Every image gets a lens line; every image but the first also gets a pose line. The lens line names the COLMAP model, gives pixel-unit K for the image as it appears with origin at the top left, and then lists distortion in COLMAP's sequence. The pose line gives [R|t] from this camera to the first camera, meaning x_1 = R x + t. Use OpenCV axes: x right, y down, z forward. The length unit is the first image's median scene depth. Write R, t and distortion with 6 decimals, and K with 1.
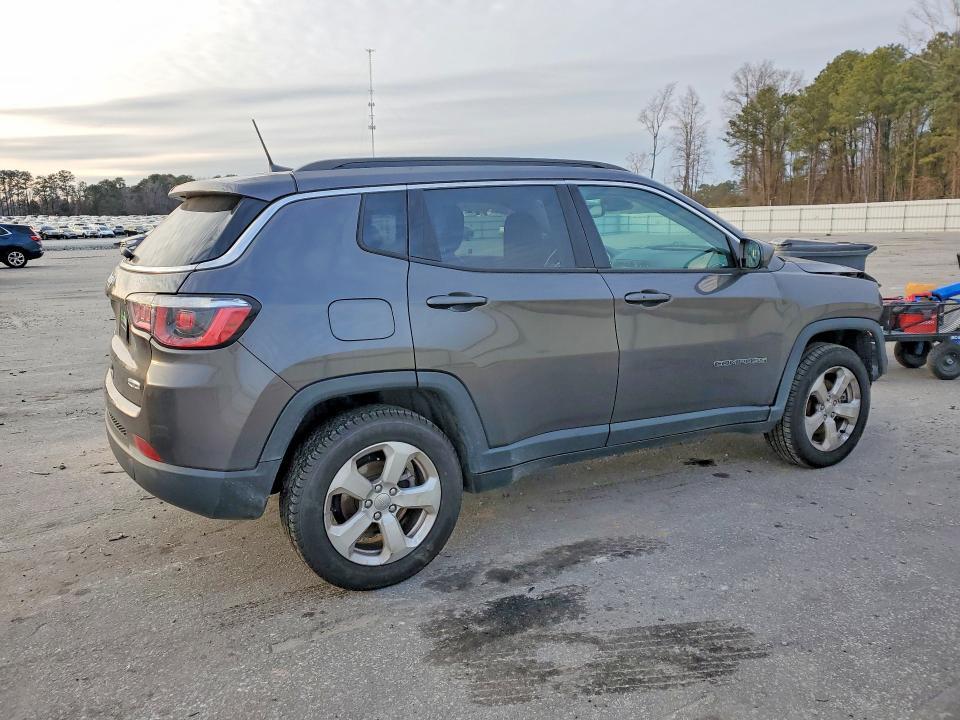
lens RADIAL K [[752.9, 0, 480.0], [0, 752.9, 360.0], [0, 0, 1]] dist [0.008496, 0.006386]
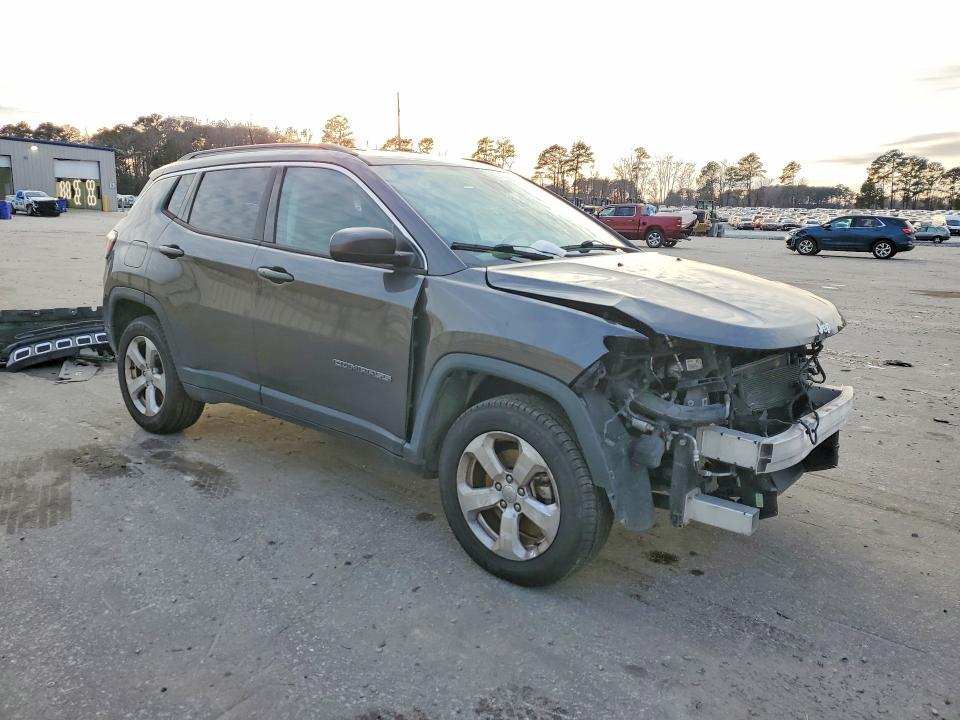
lens RADIAL K [[752.9, 0, 480.0], [0, 752.9, 360.0], [0, 0, 1]] dist [0.008496, 0.006386]
pose [[0.353868, 0.213410, -0.910623, 1.270264], [-0.208603, 0.967104, 0.145584, -0.175524], [0.911736, 0.138441, 0.386745, 0.857491]]
